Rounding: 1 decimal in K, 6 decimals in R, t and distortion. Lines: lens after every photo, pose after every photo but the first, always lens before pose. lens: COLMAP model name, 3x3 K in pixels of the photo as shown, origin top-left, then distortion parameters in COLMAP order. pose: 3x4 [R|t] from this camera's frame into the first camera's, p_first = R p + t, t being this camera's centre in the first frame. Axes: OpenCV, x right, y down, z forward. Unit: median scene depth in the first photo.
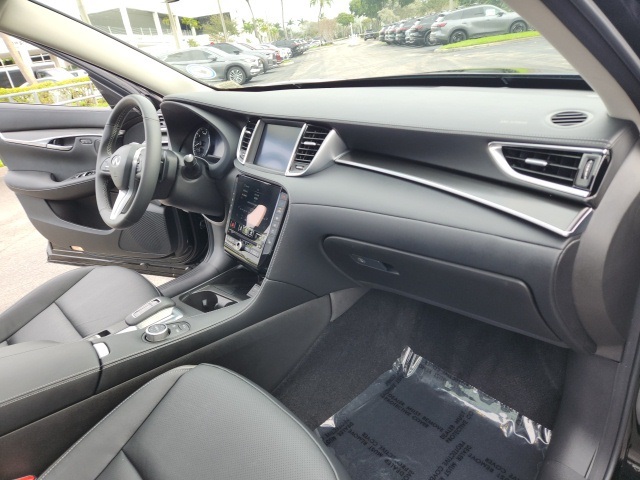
lens RADIAL K [[425.6, 0, 322.9], [0, 425.6, 234.6], [0, 0, 1]] dist [0.073111, -0.060266]
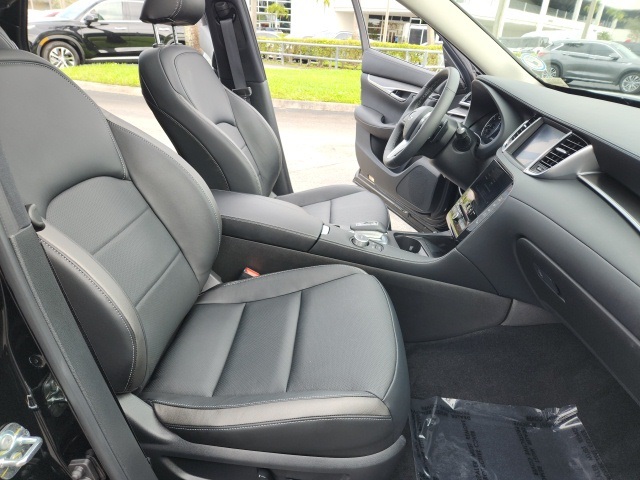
lens RADIAL K [[425.6, 0, 316.4], [0, 425.6, 238.6], [0, 0, 1]] dist [0.073111, -0.060266]
pose [[0.672419, 0.471316, -0.570714, 0.212287], [-0.443730, 0.873825, 0.198832, 0.016434], [0.592417, 0.119544, 0.796713, -0.103167]]
